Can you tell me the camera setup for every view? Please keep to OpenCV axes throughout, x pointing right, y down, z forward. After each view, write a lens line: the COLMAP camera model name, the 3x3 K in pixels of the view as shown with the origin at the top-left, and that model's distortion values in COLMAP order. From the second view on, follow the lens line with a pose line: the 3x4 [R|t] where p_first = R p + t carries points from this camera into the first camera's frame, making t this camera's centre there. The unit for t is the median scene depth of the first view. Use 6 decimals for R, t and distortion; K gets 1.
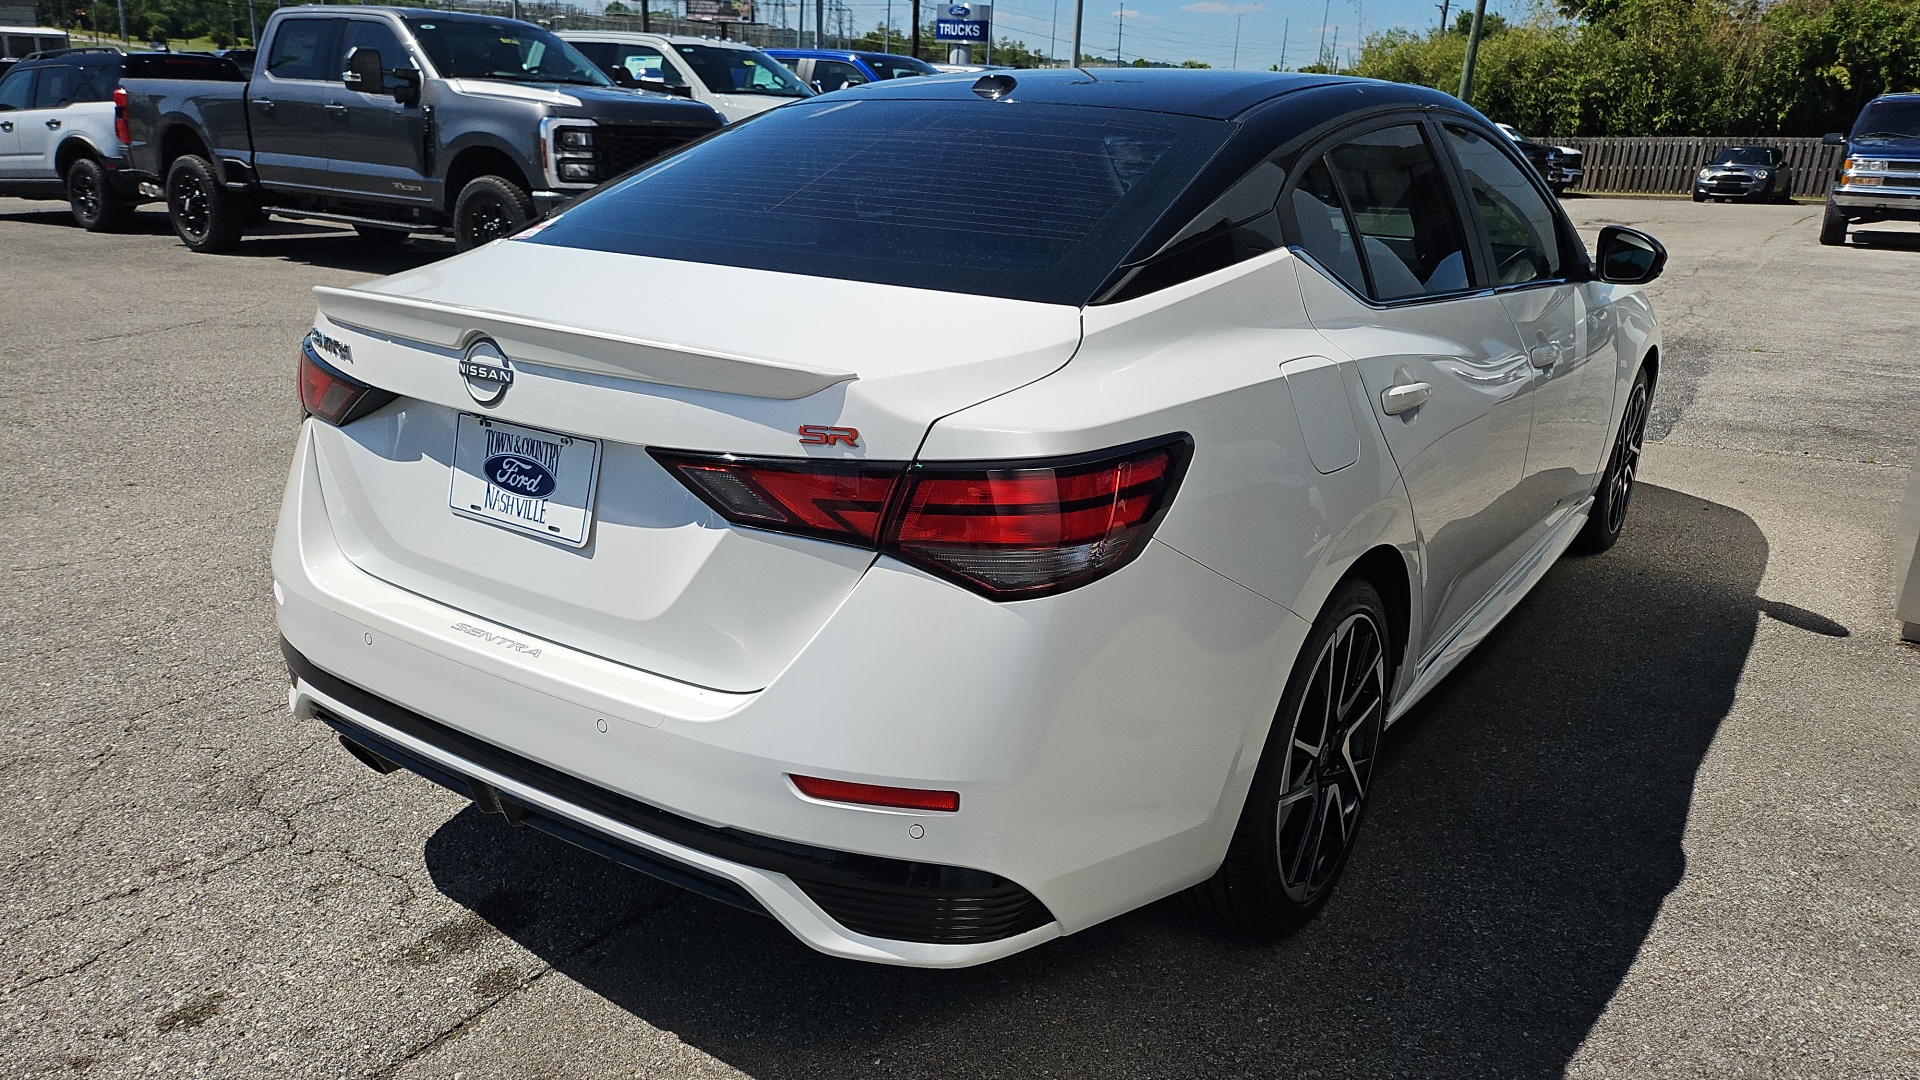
lens RADIAL K [[1389.1, 0, 960.0], [0, 1389.1, 540.0], [0, 0, 1]] dist [0.042345, -0.060328]
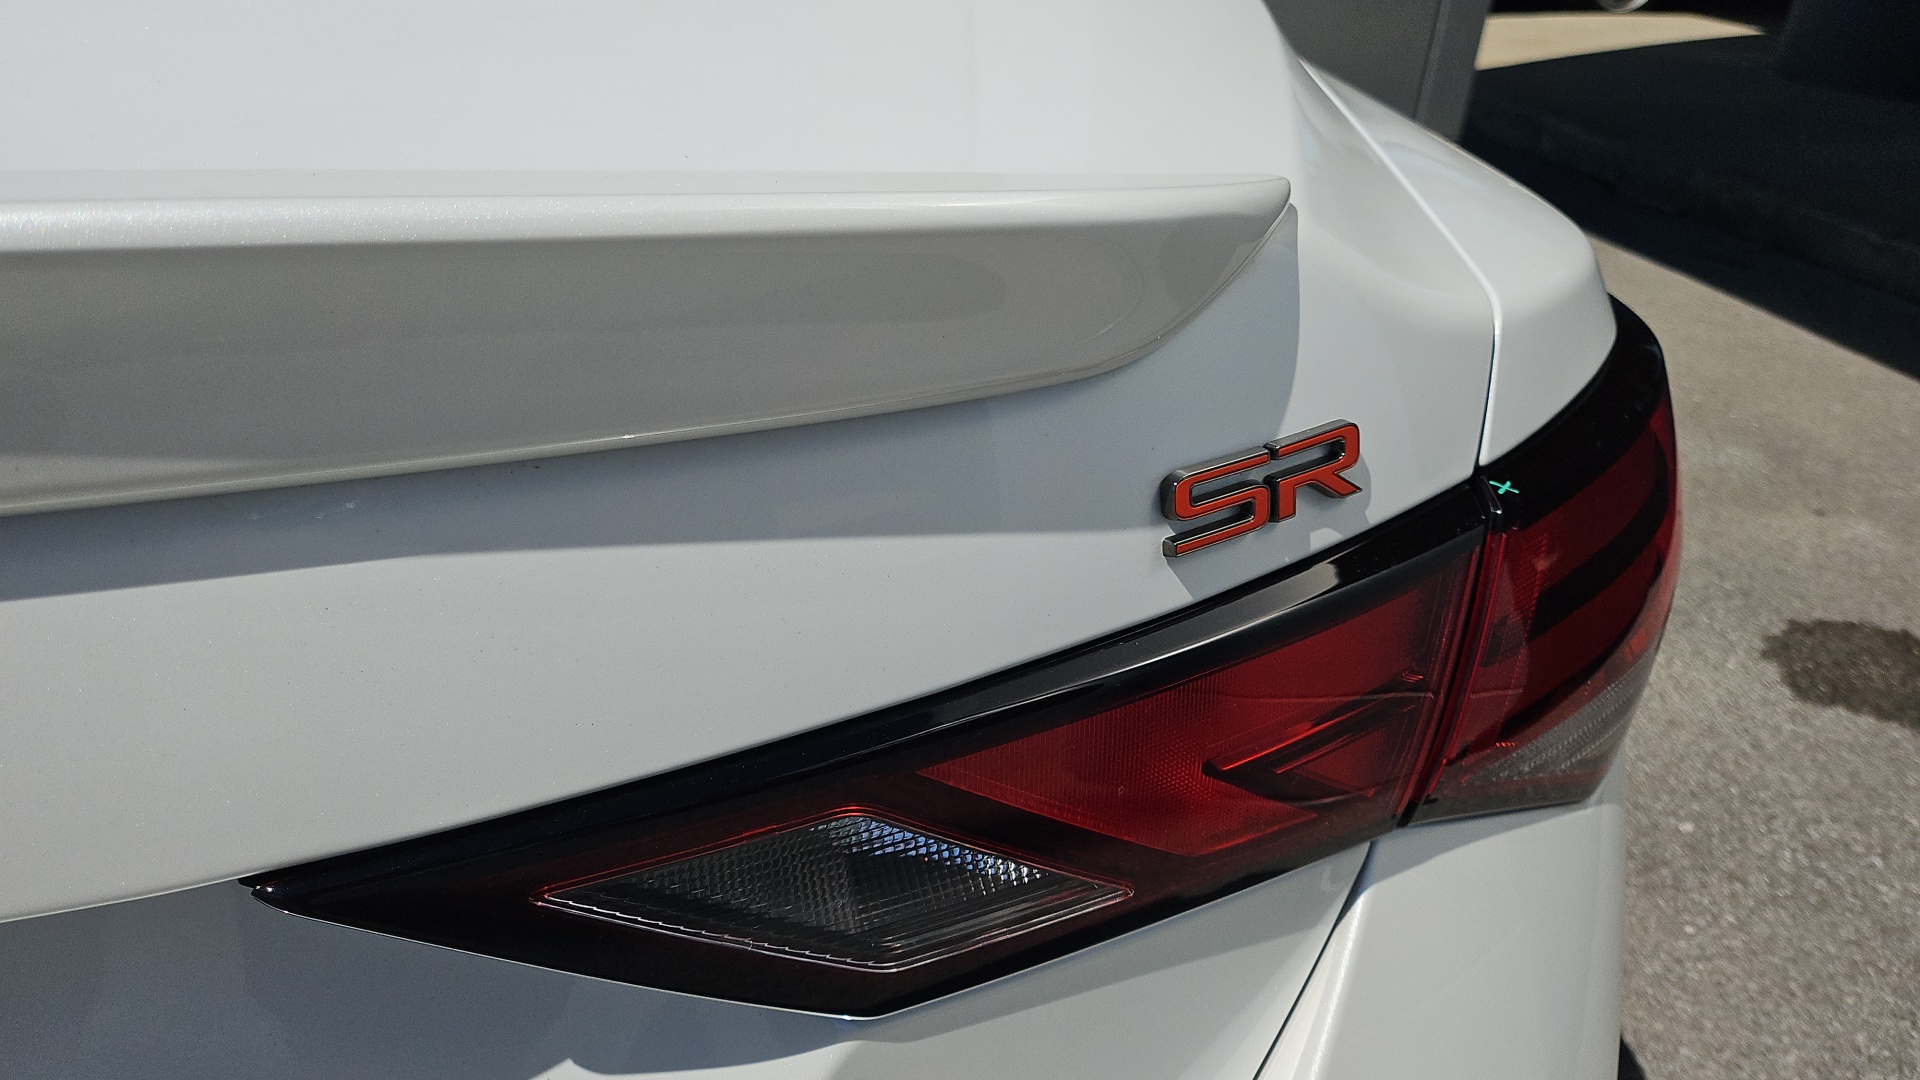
lens RADIAL K [[1389.1, 0, 960.0], [0, 1389.1, 540.0], [0, 0, 1]] dist [0.042345, -0.060328]
pose [[0.672469, -0.346682, 0.653909, -0.232890], [0.202481, 0.935980, 0.287999, -0.119711], [-0.711890, -0.061266, 0.699614, 0.750974]]
